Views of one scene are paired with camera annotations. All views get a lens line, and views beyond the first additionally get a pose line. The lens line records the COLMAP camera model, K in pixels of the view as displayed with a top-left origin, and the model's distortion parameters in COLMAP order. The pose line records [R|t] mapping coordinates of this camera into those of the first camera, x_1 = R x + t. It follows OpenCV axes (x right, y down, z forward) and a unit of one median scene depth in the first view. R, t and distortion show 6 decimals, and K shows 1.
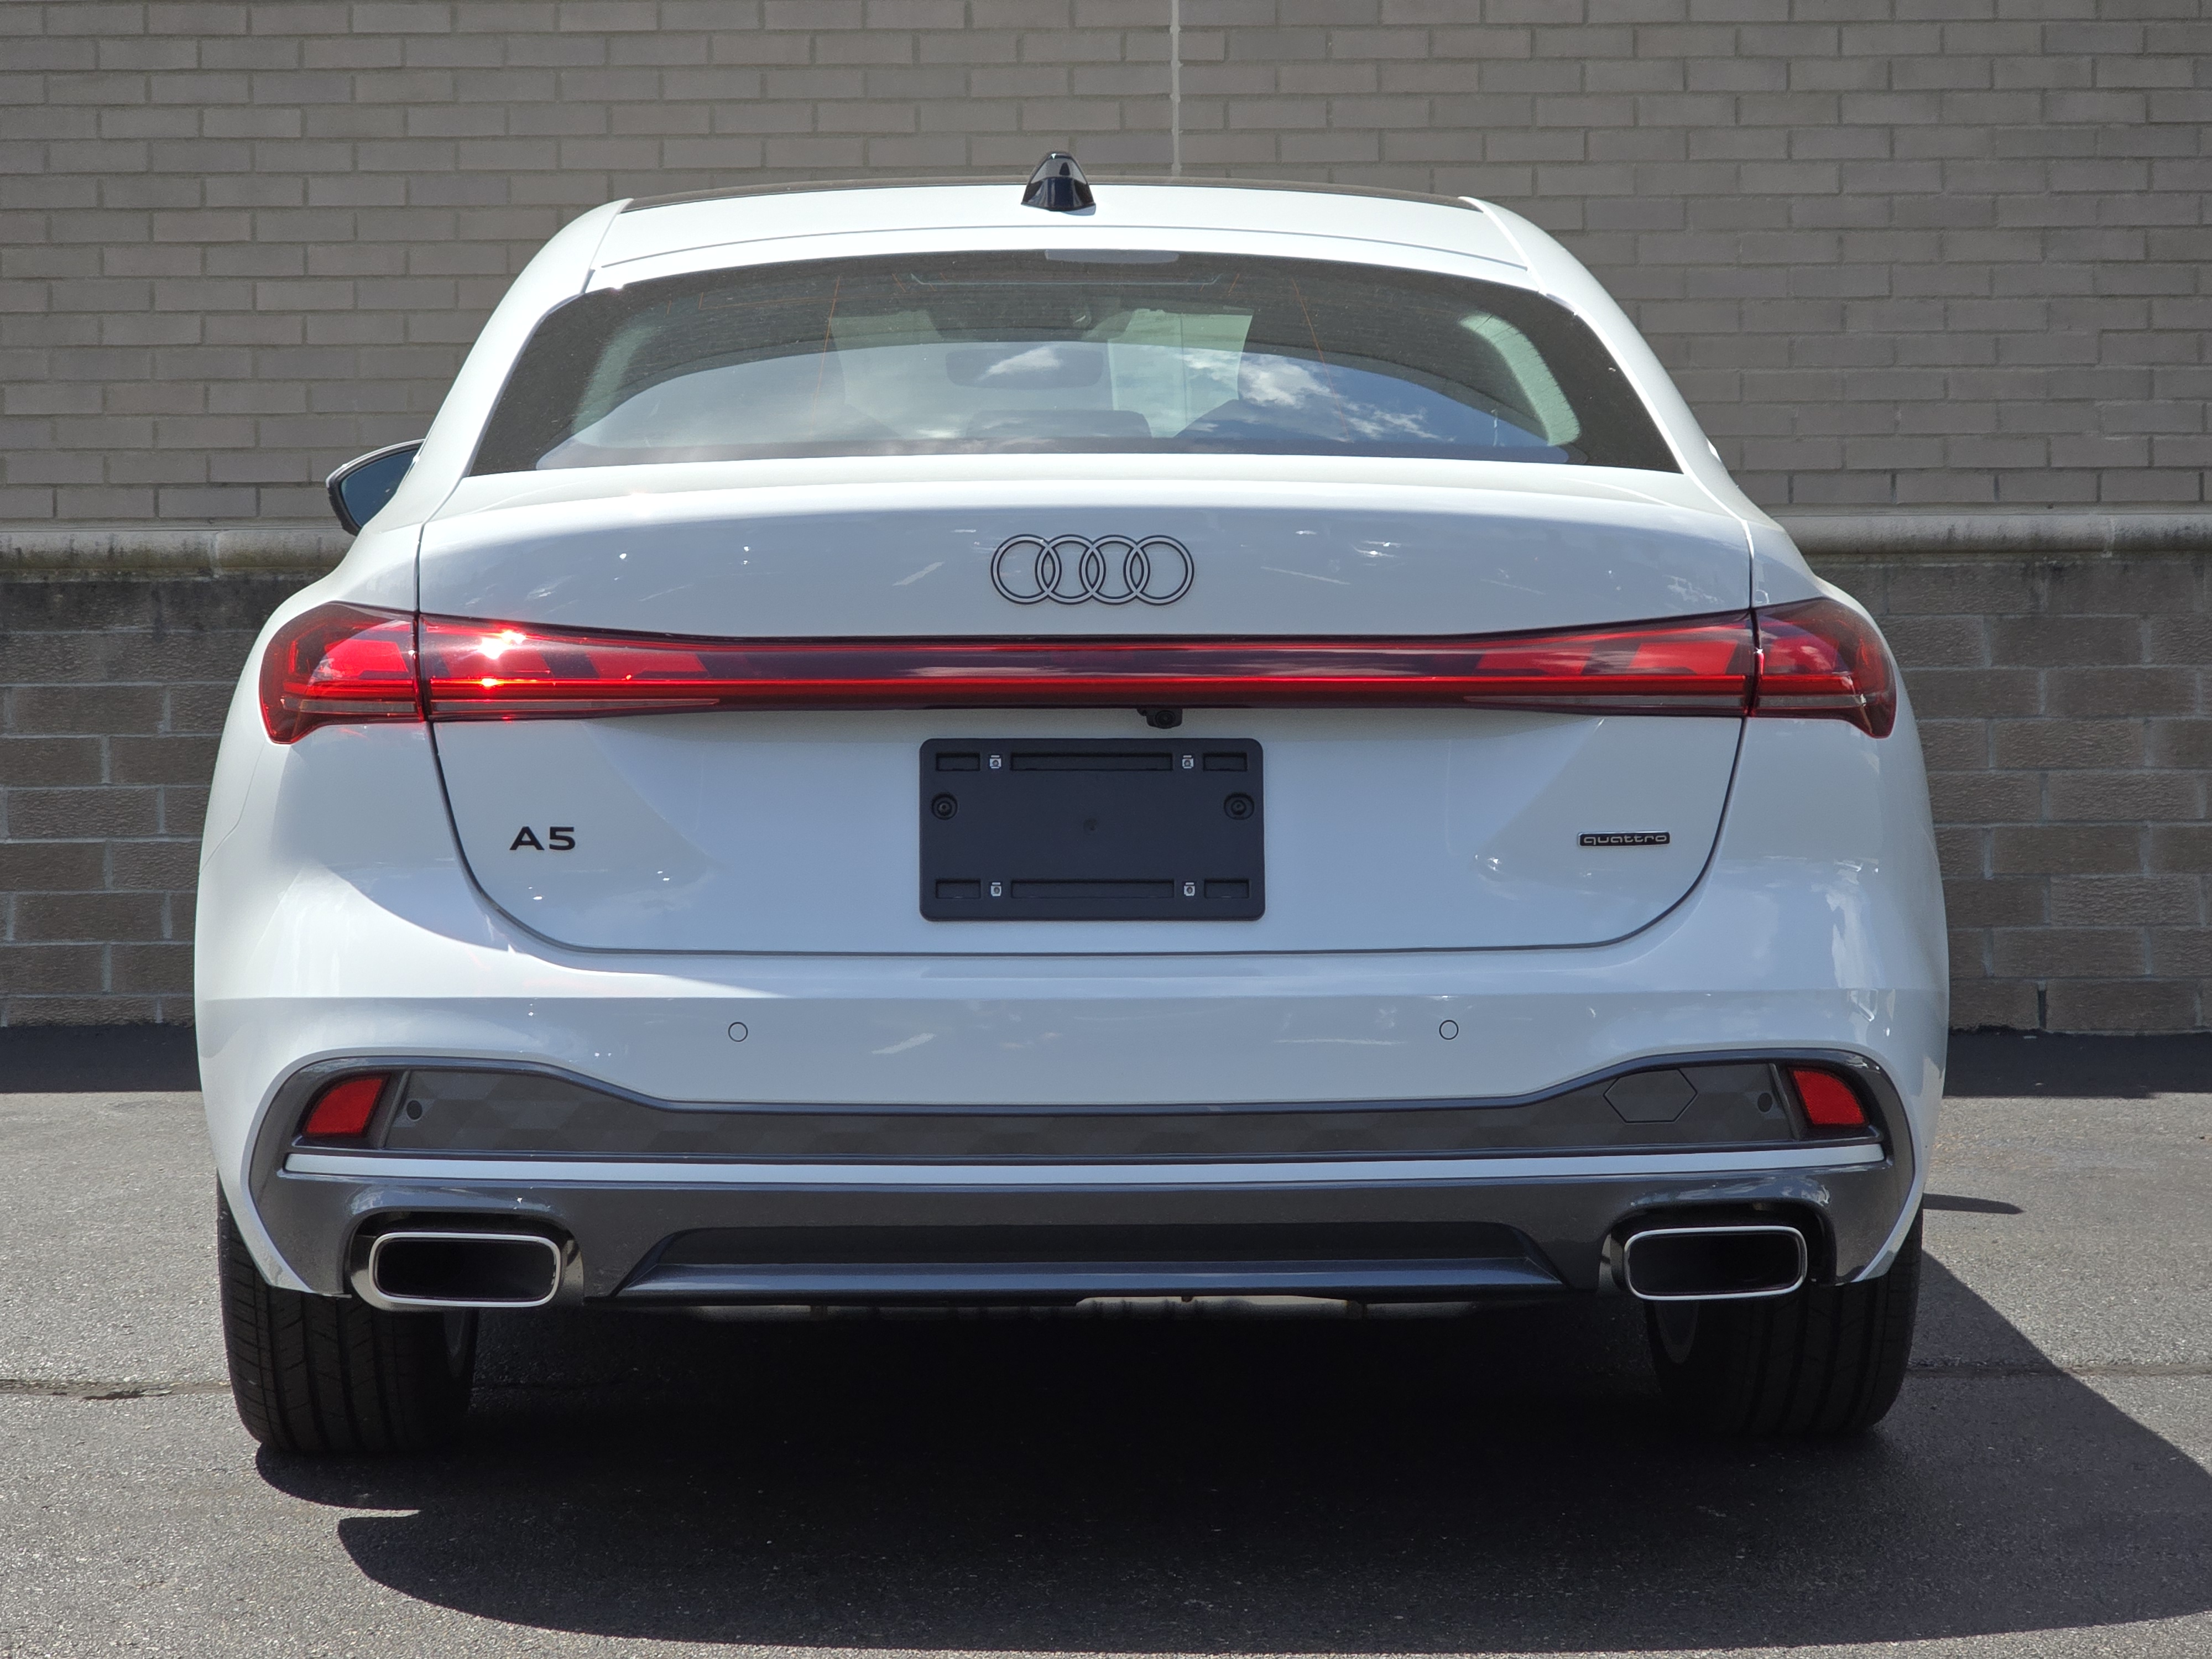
lens RADIAL K [[4942.7, 0, 1008.4], [0, 4942.7, 829.2], [0, 0, 1]] dist [0.003461, 0.011626]
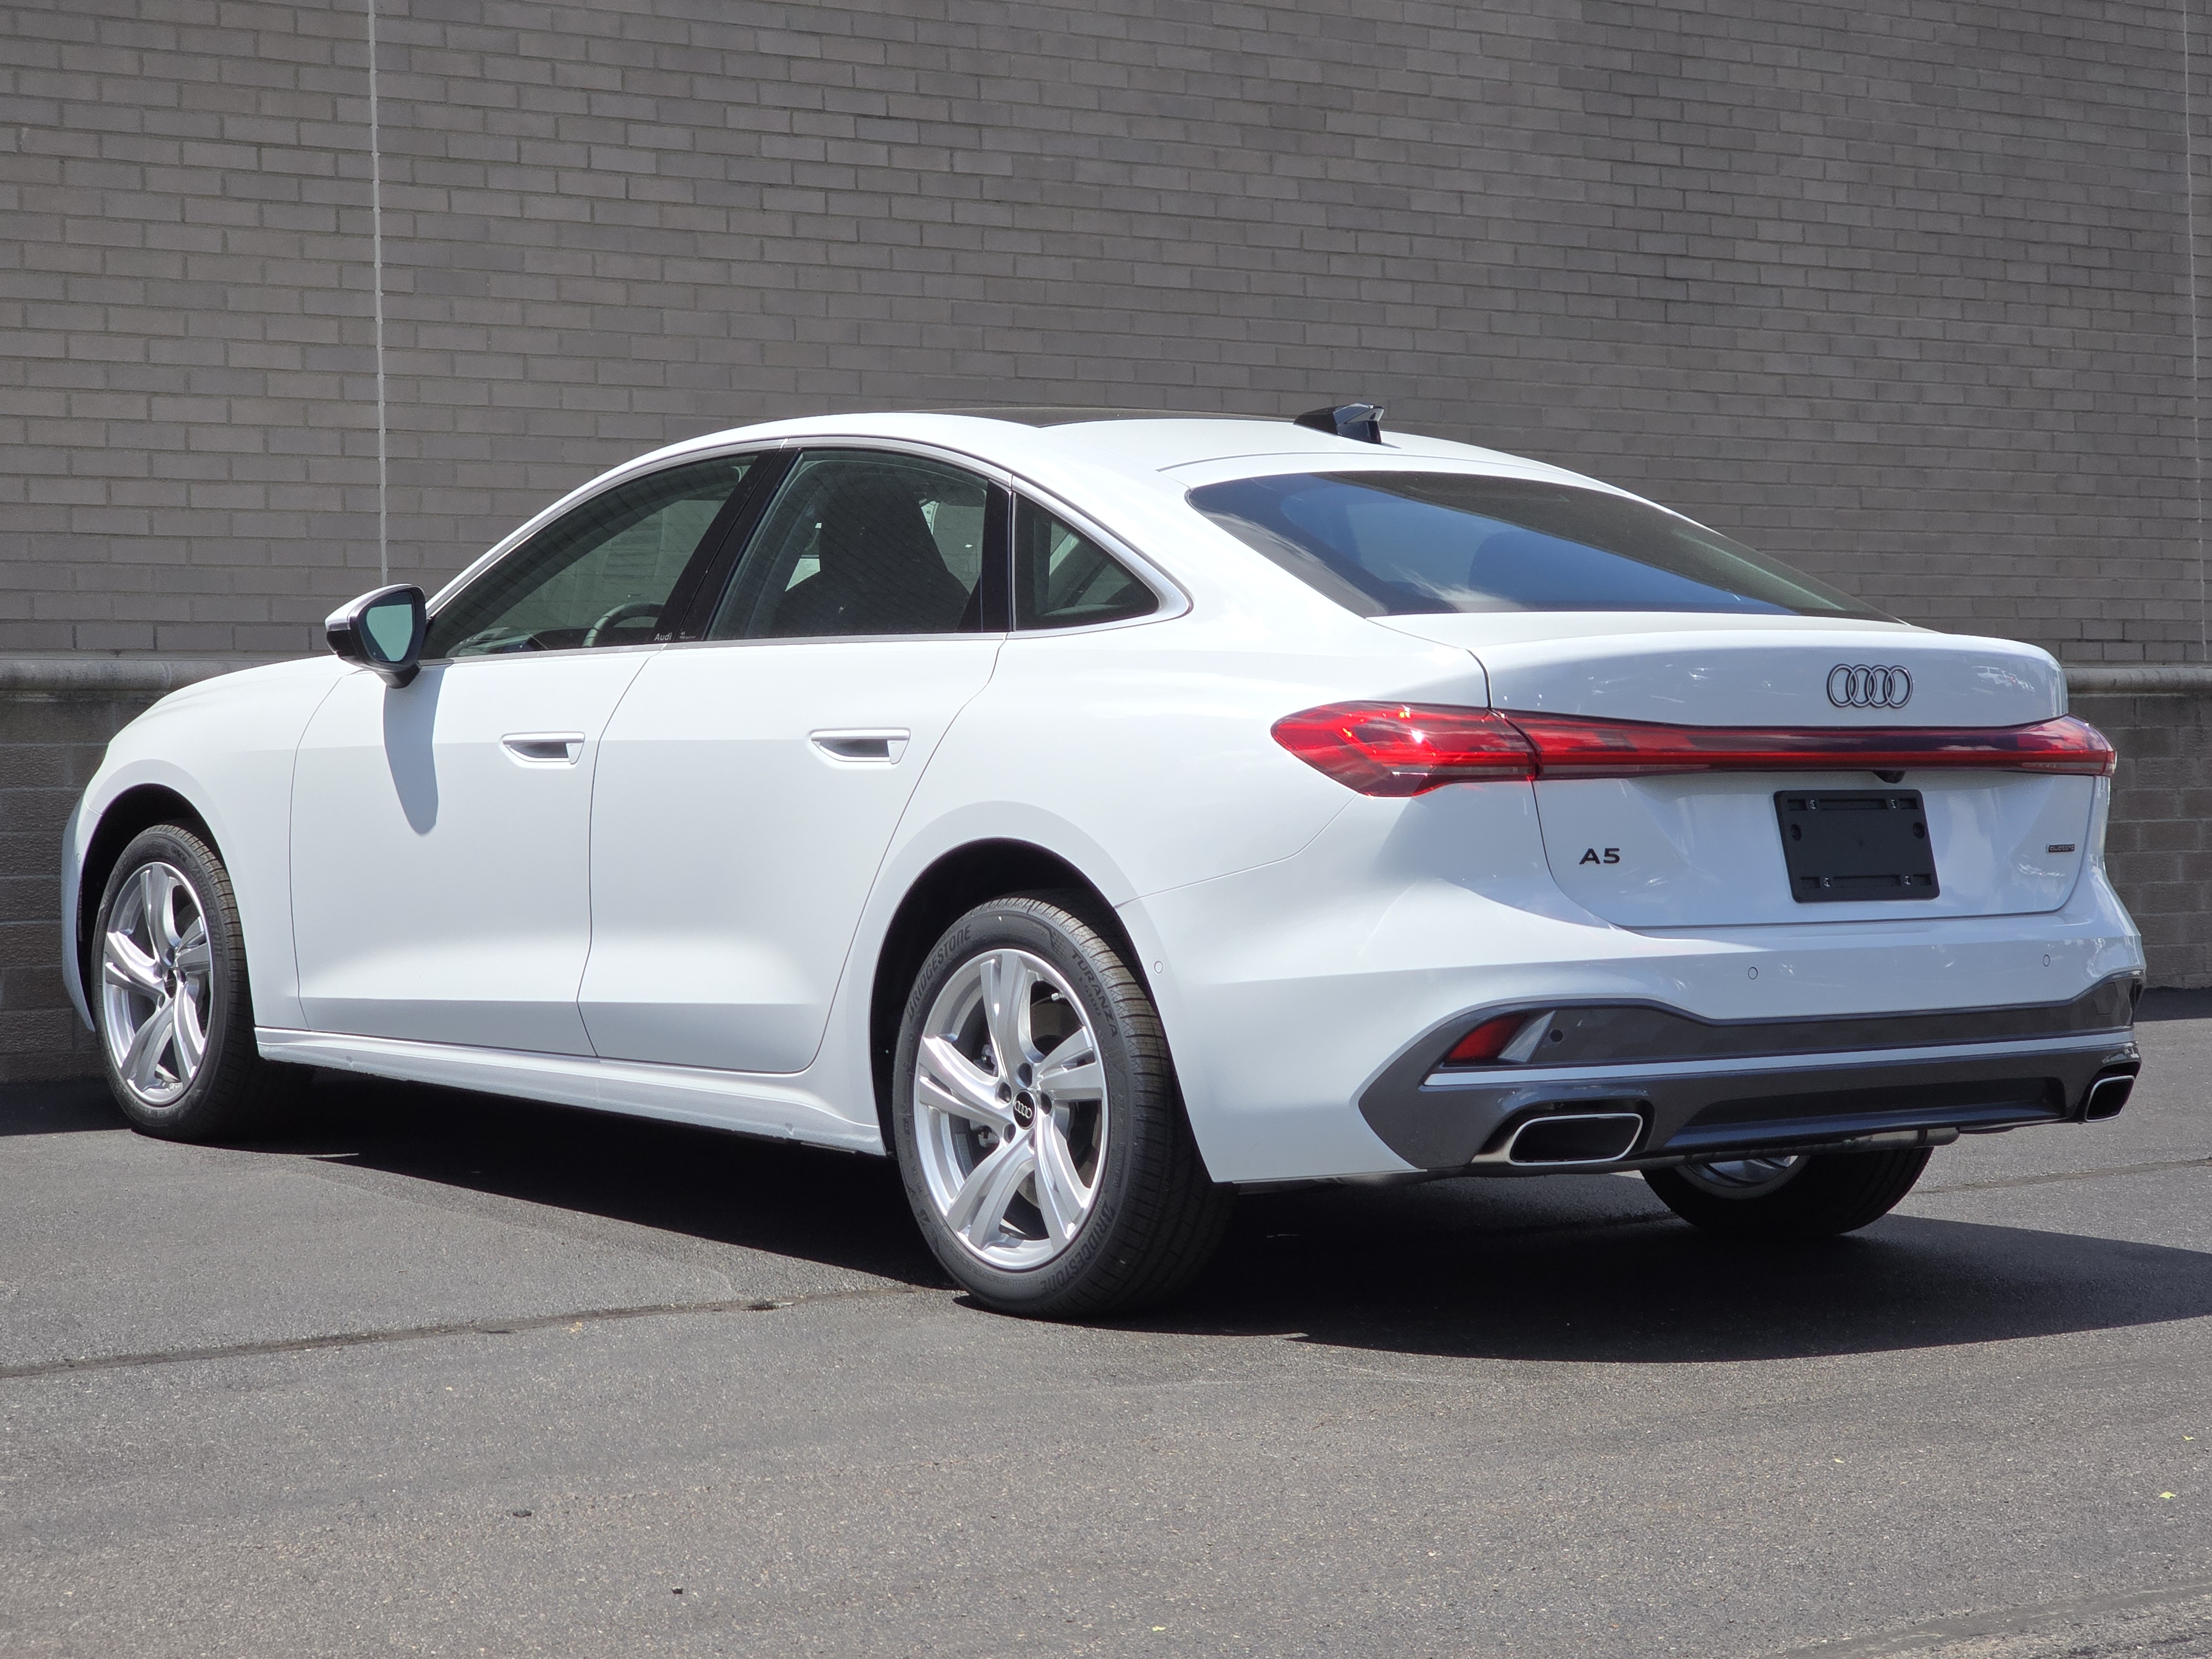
lens RADIAL K [[4587.8, 0, 1106.0], [0, 4587.8, 829.5], [0, 0, 1]] dist [-0.014888, 0.320022]
pose [[0.795563, -0.010030, 0.605788, -0.520949], [0.028377, 0.999382, -0.020721, 0.009064], [-0.605206, 0.033675, 0.795357, -0.023130]]
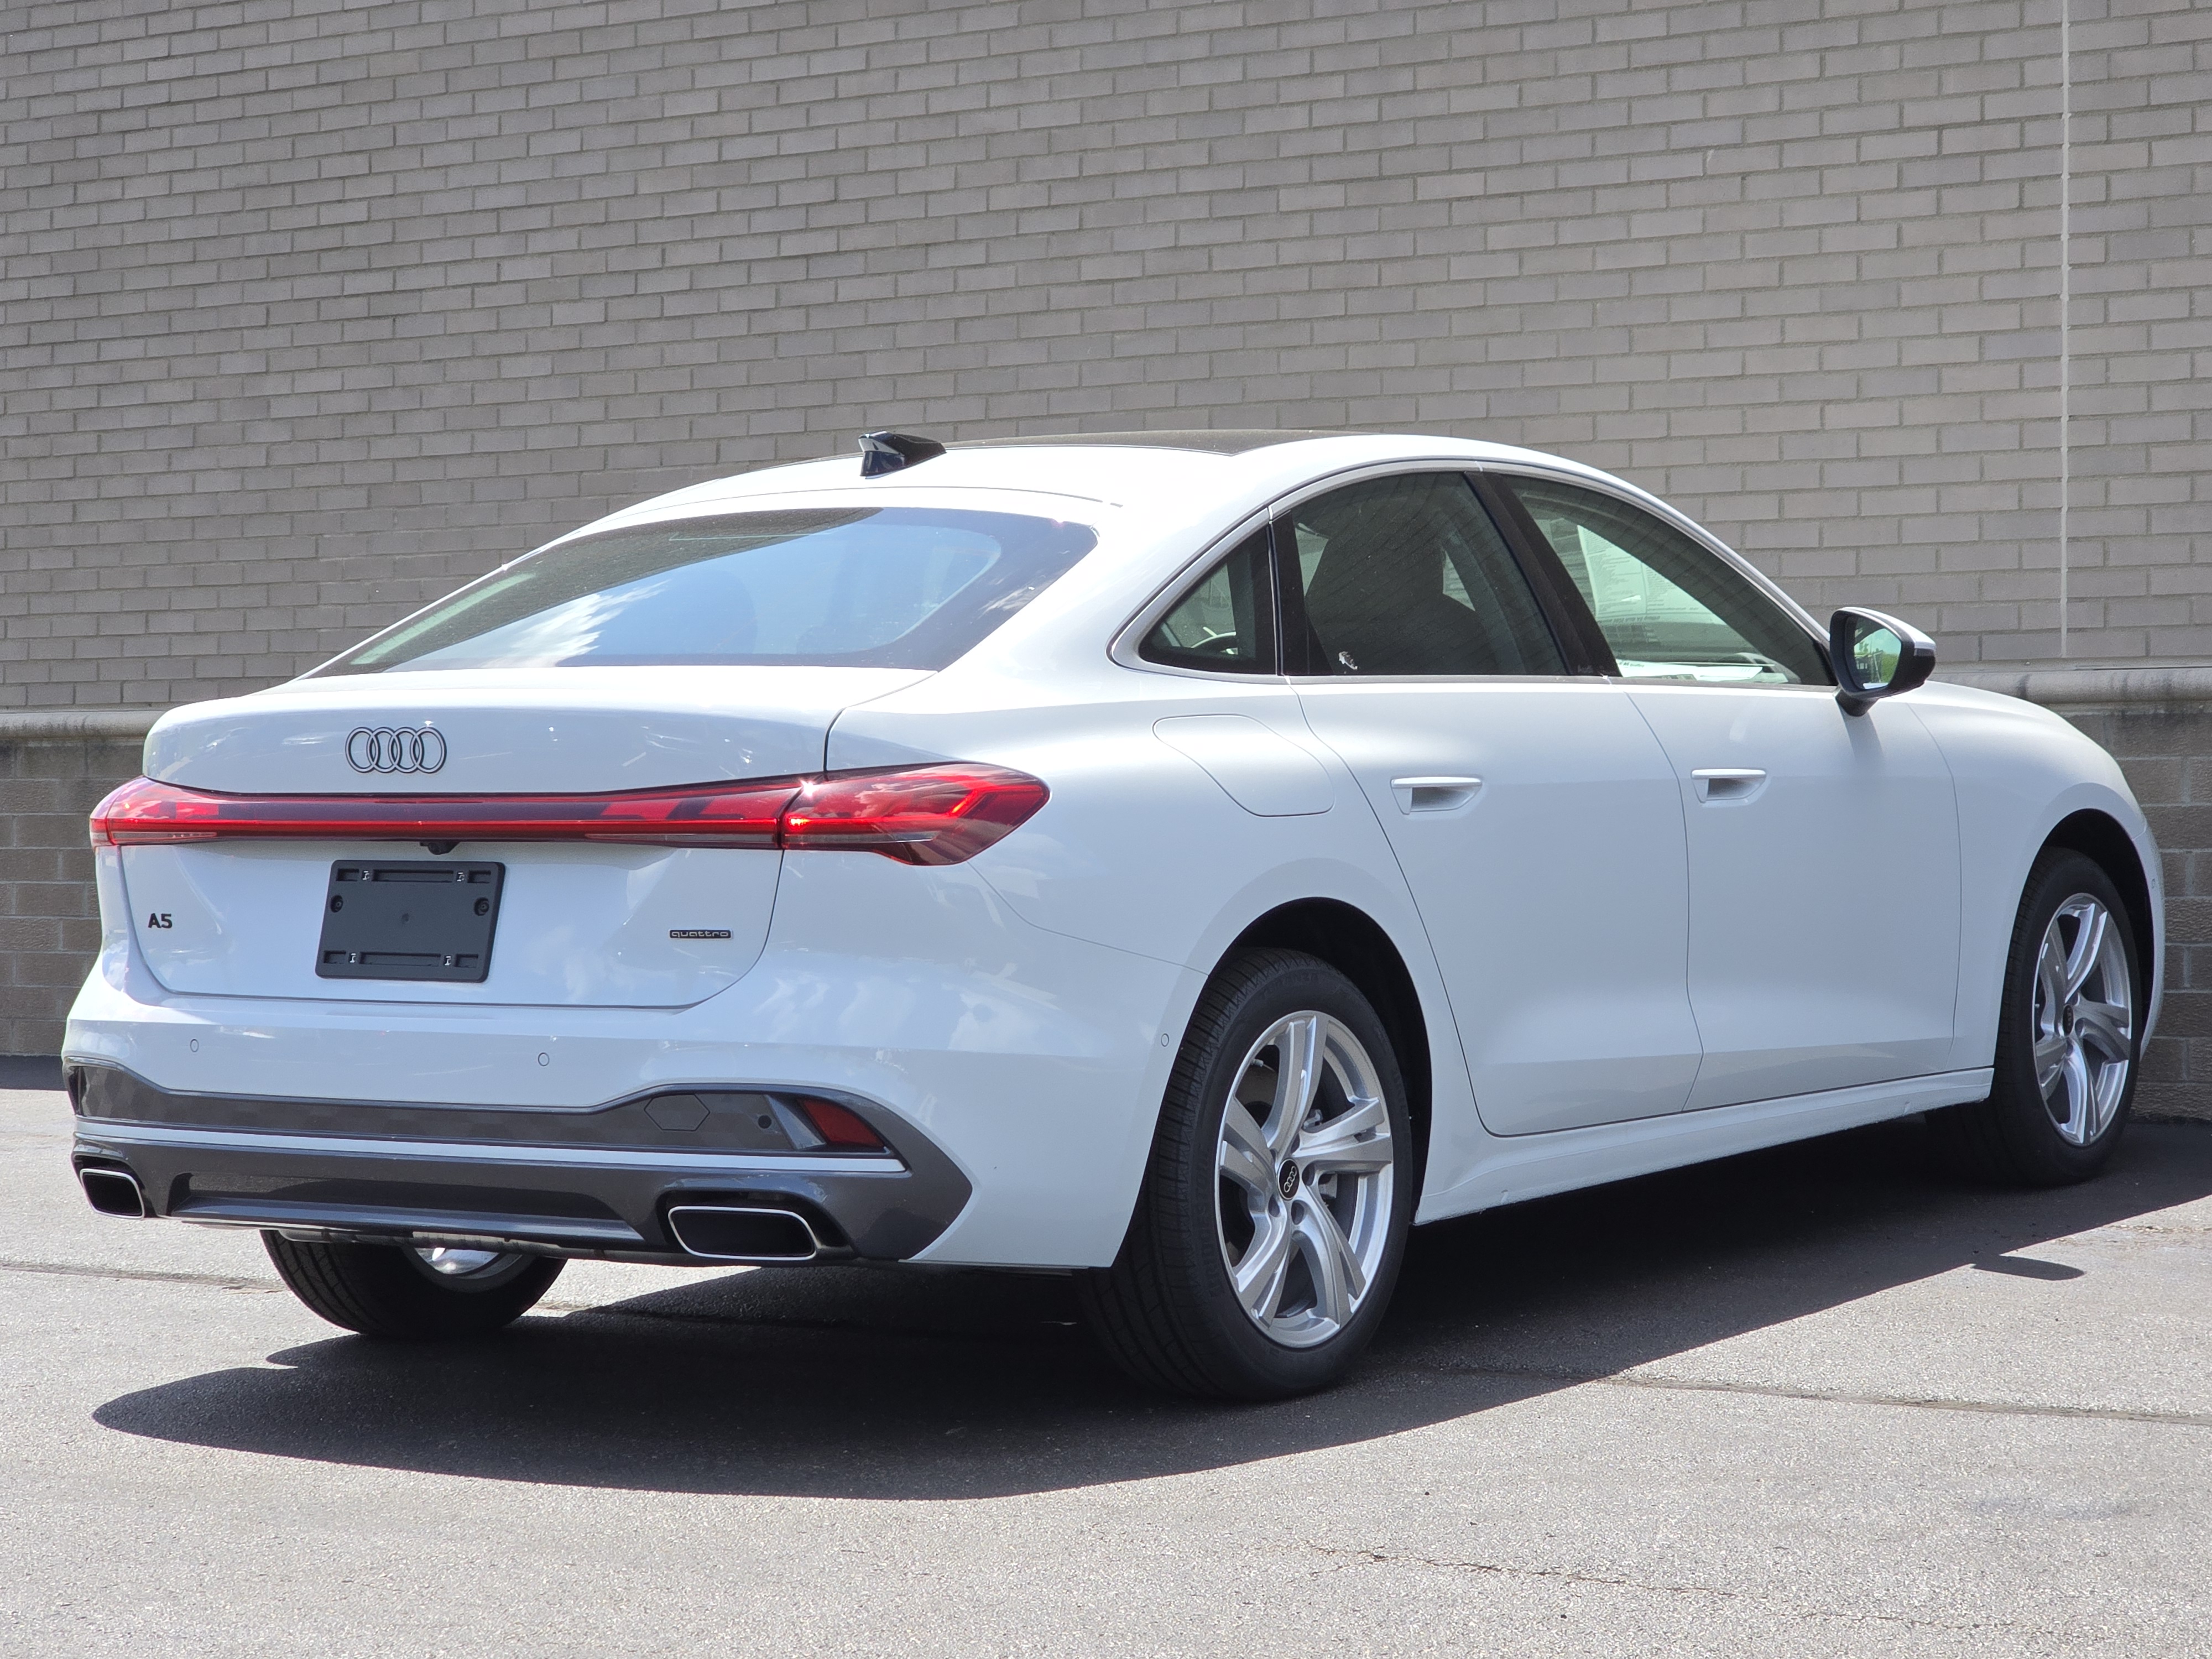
lens RADIAL K [[4982.2, 0, 1141.6], [0, 4982.2, 832.2], [0, 0, 1]] dist [-0.265987, 3.809171]
pose [[0.825390, 0.006682, -0.564523, 0.504635], [-0.018179, 0.999726, -0.014747, -0.004164], [0.564270, 0.022434, 0.825285, -0.059934]]
